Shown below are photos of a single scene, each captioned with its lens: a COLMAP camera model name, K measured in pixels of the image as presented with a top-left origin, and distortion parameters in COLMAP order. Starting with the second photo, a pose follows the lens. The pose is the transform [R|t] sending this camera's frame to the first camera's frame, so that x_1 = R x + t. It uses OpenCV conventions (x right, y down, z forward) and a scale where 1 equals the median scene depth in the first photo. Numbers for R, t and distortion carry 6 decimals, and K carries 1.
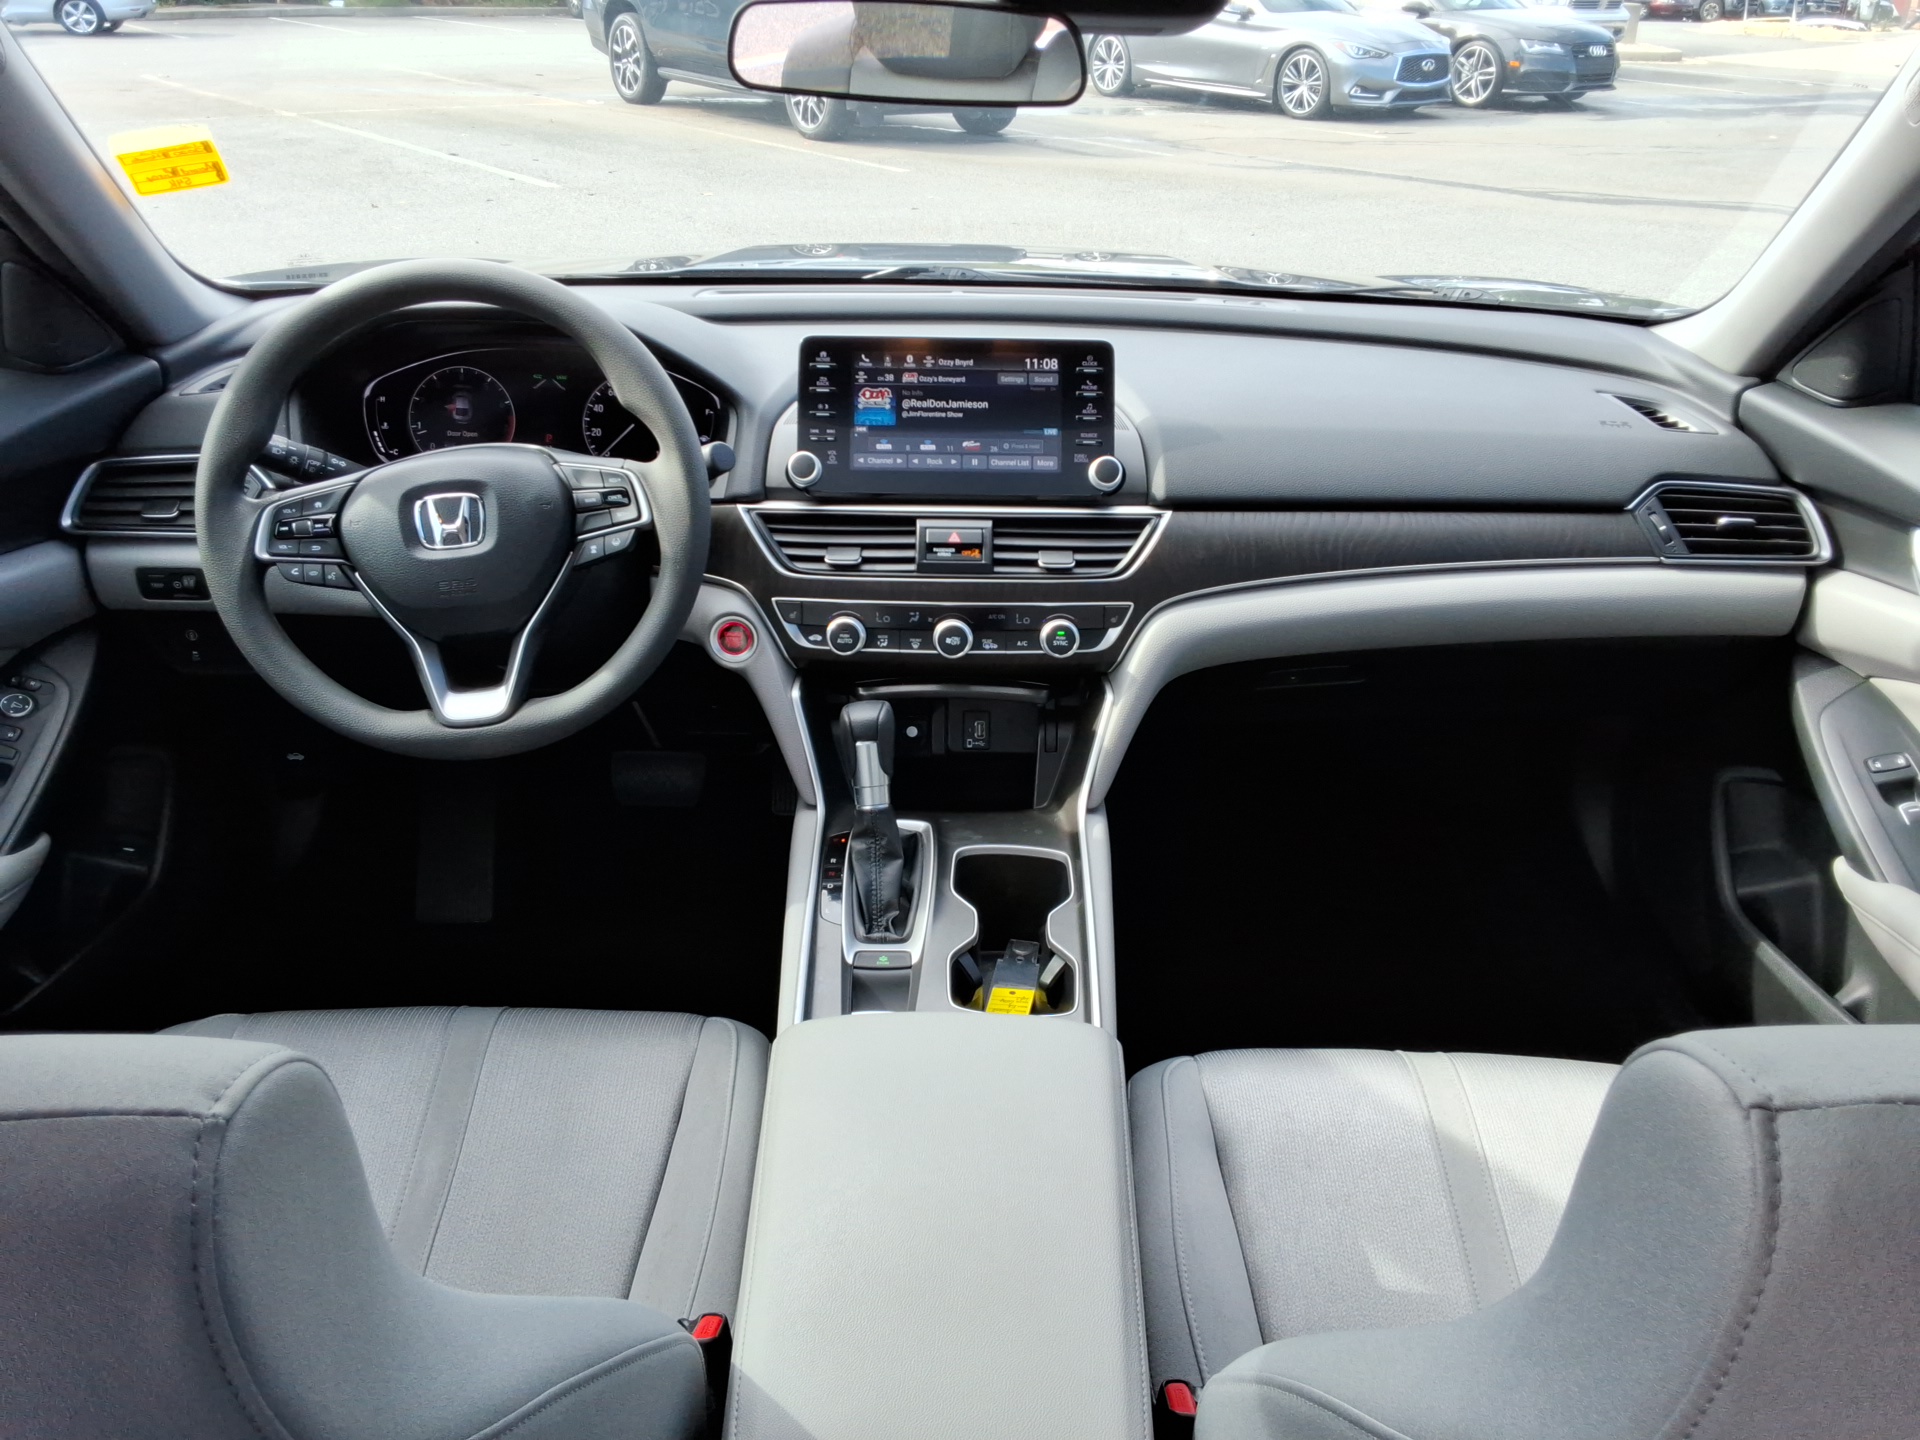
lens RADIAL K [[1539.5, 0, 992.9], [0, 1539.5, 697.5], [0, 0, 1]] dist [0.104483, -0.164396]
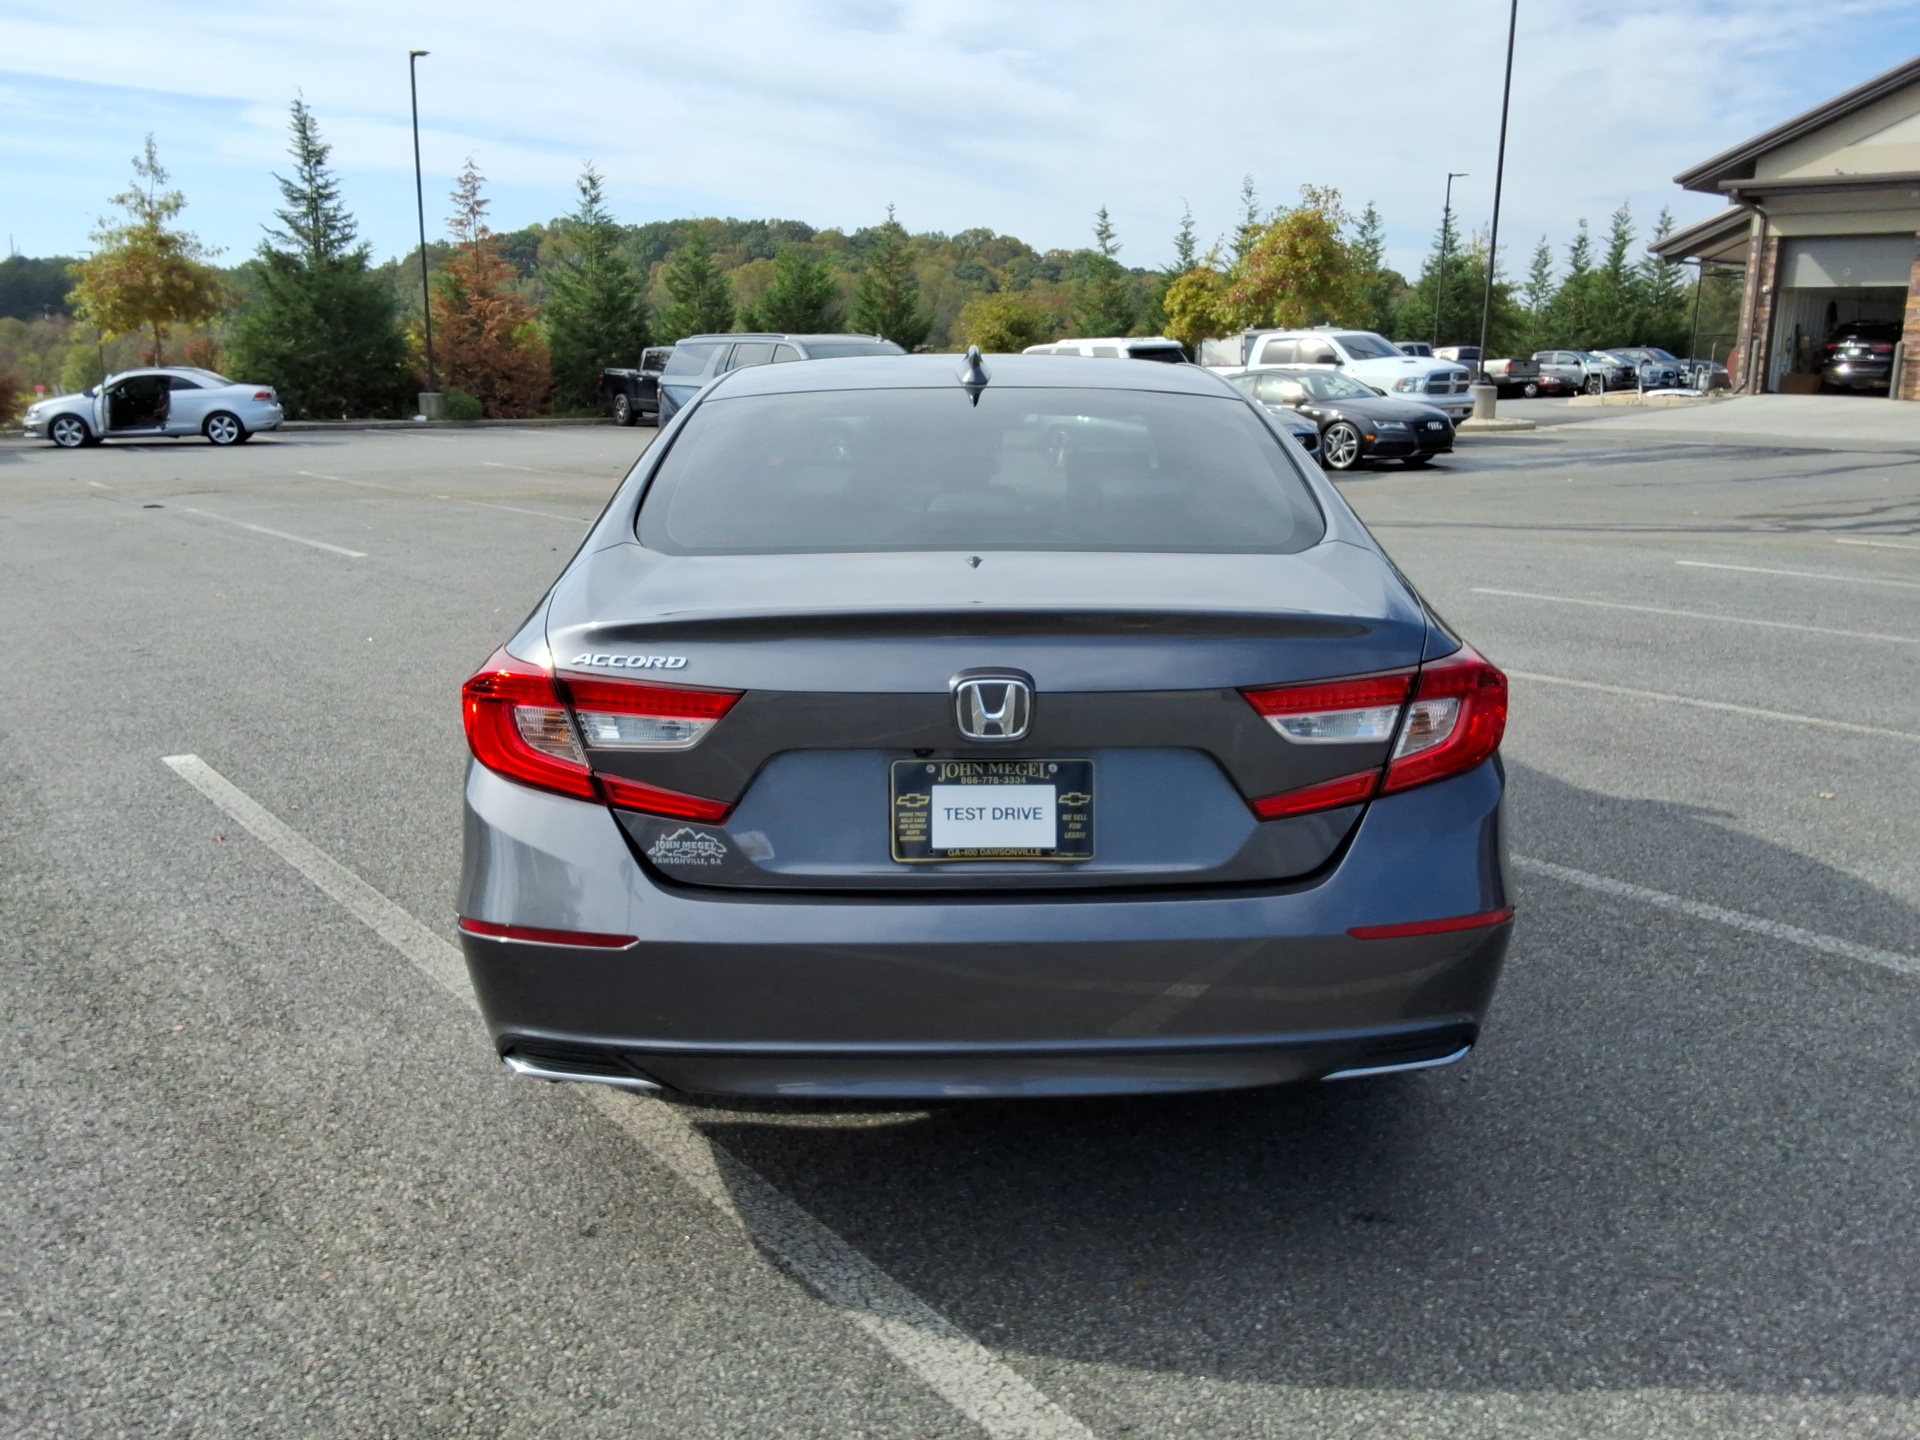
lens RADIAL K [[1539.5, 0, 980.0], [0, 1539.5, 735.9], [0, 0, 1]] dist [0.104483, -0.164396]
pose [[0.999577, -0.029096, 0.000021, 0.008882], [0.028494, 0.978750, -0.203067, 1.056812], [0.005888, 0.202982, 0.979165, -2.510681]]
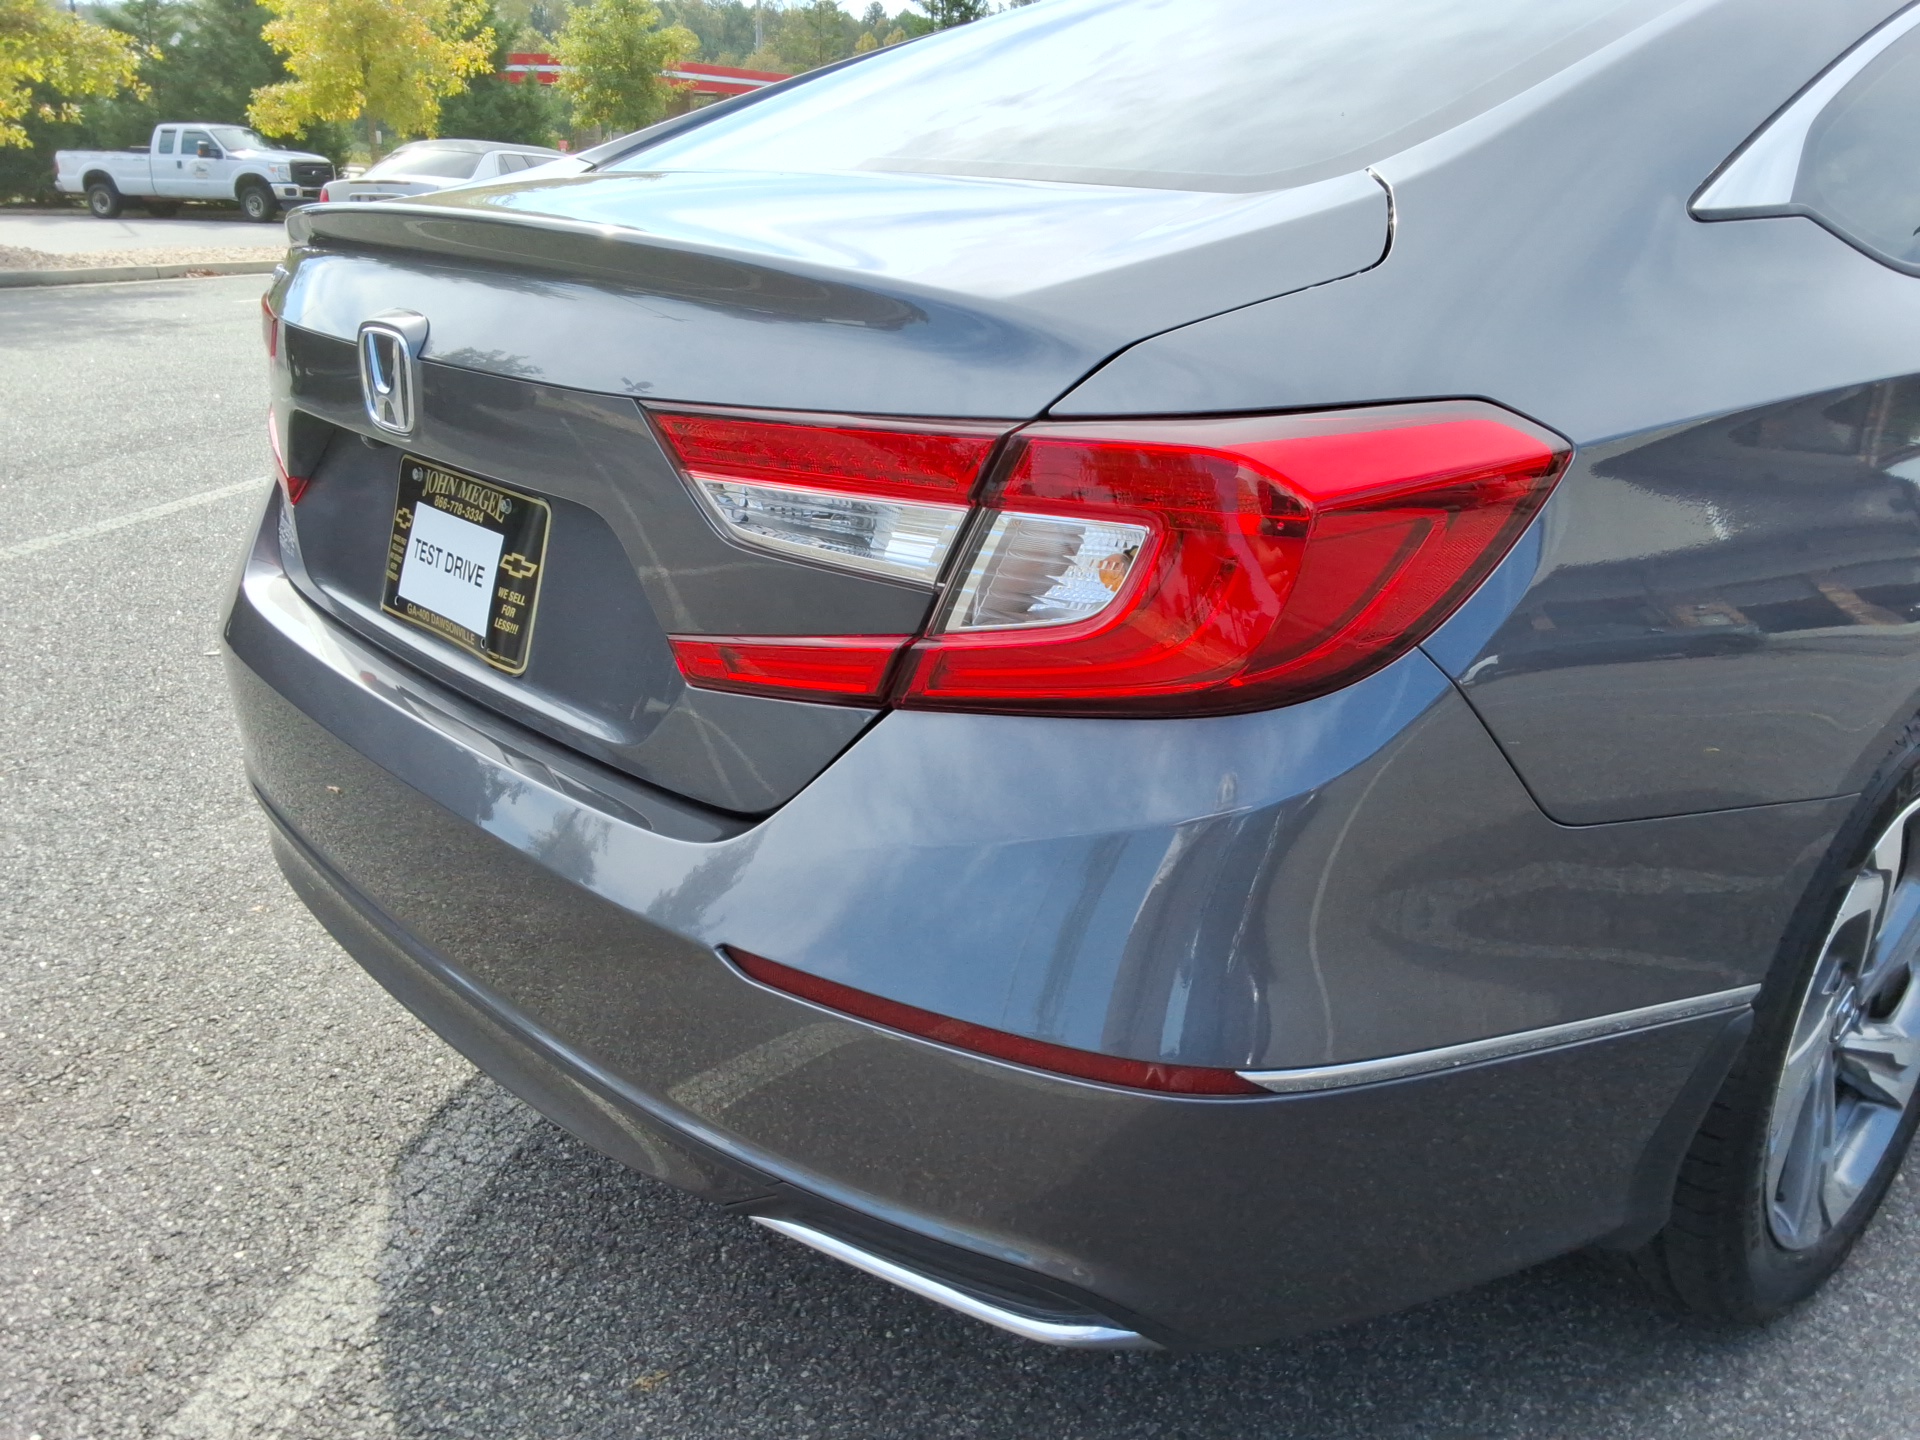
lens RADIAL K [[1539.5, 0, 973.5], [0, 1539.5, 711.6], [0, 0, 1]] dist [0.104483, -0.164396]
pose [[0.652626, 0.230878, -0.721647, 0.963756], [-0.315368, 0.948792, 0.018343, 0.784519], [0.688928, 0.215613, 0.692018, -1.396361]]
